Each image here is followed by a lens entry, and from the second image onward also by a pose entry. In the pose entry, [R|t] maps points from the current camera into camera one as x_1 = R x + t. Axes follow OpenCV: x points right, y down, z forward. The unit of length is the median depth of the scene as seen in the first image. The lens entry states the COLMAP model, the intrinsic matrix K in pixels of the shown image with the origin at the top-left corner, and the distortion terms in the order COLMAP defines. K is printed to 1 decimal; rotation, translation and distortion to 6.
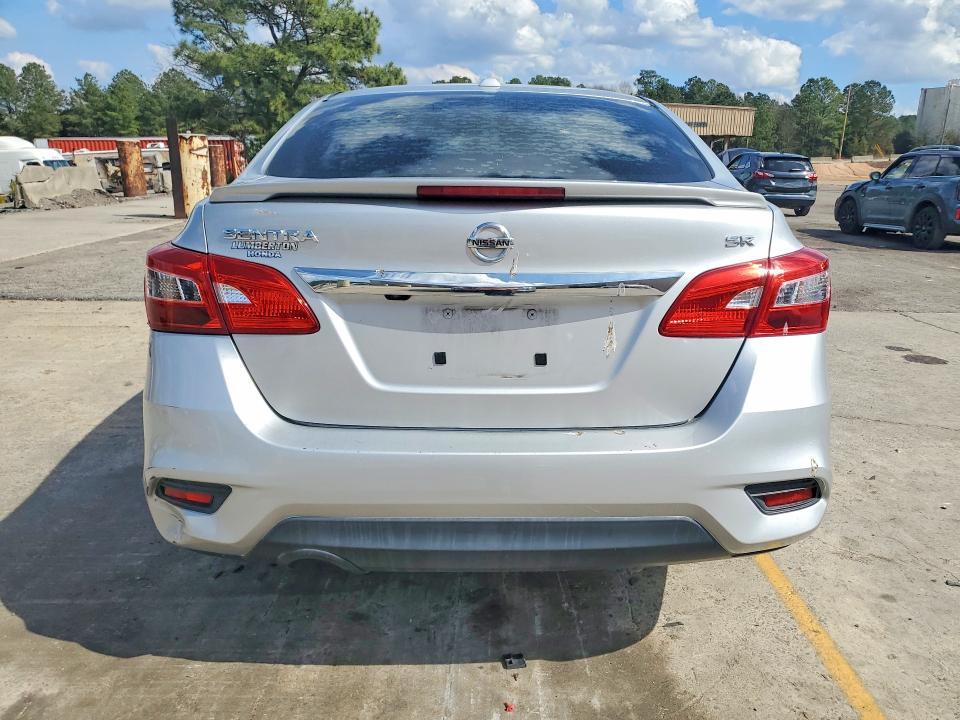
lens RADIAL K [[839.5, 0, 481.7], [0, 839.5, 361.5], [0, 0, 1]] dist [0.013866, 0.002467]
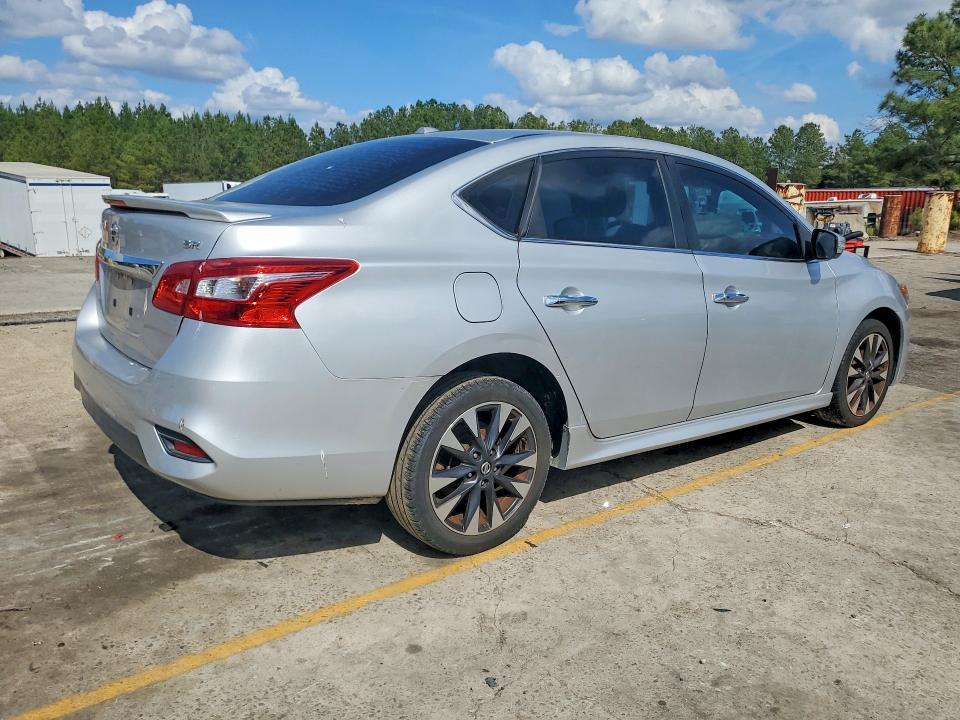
lens RADIAL K [[839.5, 0, 482.4], [0, 839.5, 358.9], [0, 0, 1]] dist [0.013866, 0.002467]
pose [[0.544558, 0.164160, -0.822501, 0.244756], [-0.217675, 0.974718, 0.050423, -0.019498], [0.809984, 0.151580, 0.566524, 0.094642]]
